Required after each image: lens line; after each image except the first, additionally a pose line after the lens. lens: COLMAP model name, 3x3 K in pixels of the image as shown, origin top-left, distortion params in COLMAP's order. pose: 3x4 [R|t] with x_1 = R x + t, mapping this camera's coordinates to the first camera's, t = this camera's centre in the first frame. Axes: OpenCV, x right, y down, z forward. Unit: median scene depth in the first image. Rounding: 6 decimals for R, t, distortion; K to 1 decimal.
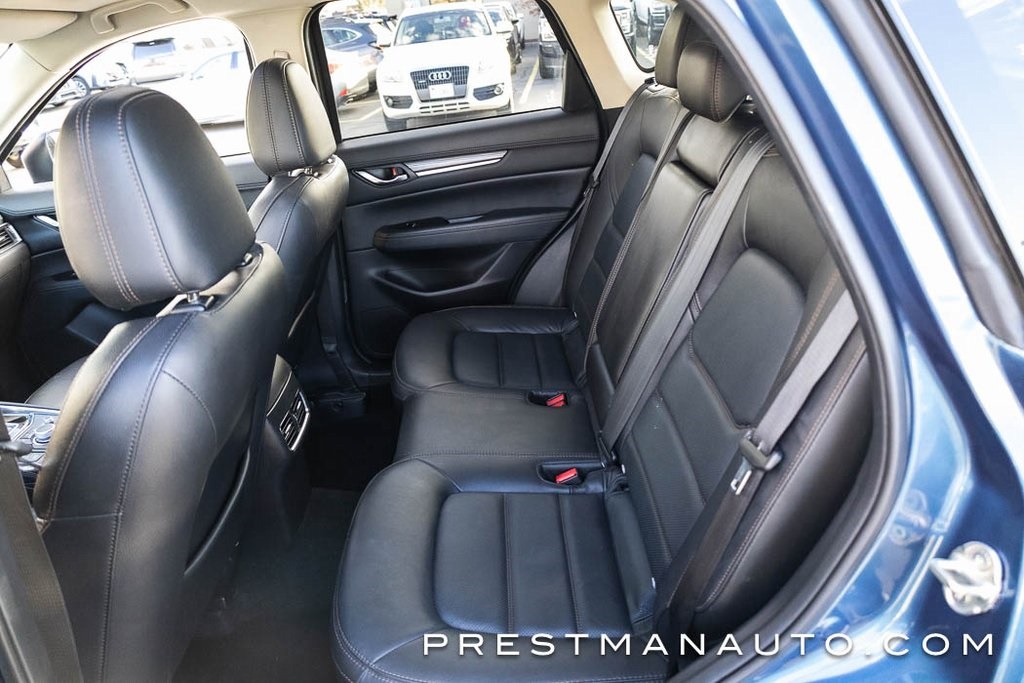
lens RADIAL K [[667.0, 0, 512.0], [0, 667.0, 341.5], [0, 0, 1]] dist [0.010489, 0.000609]
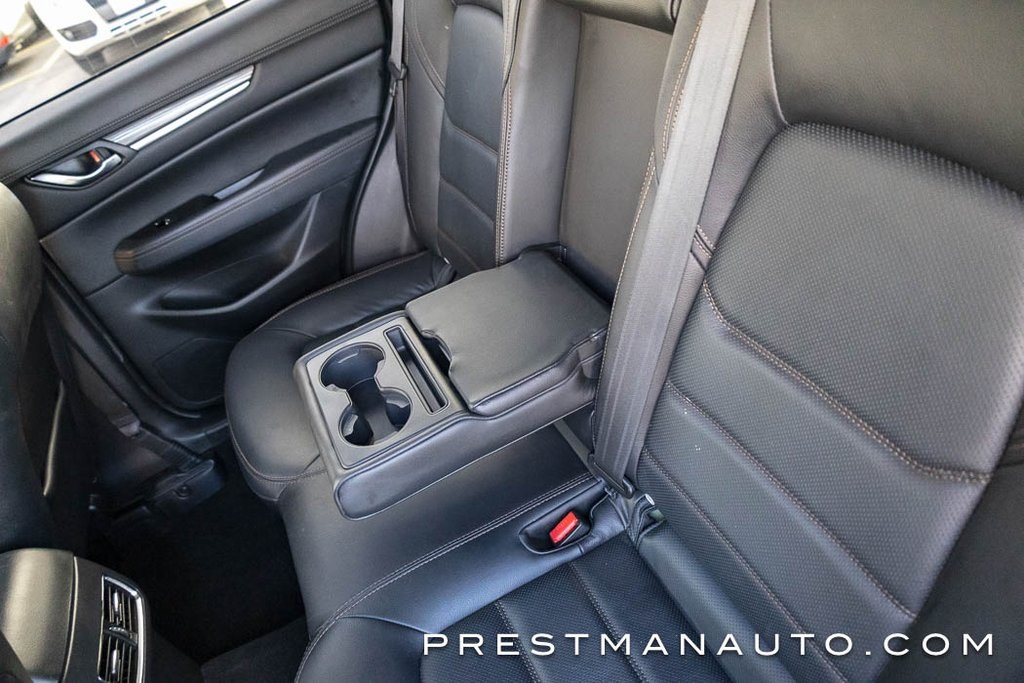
lens RADIAL K [[667.0, 0, 512.0], [0, 667.0, 341.5], [0, 0, 1]] dist [0.010489, 0.000609]
pose [[0.896721, -0.403573, 0.181713, -0.007723], [0.361503, 0.904722, 0.225375, -0.092794], [-0.255355, -0.136409, 0.957176, 0.258196]]
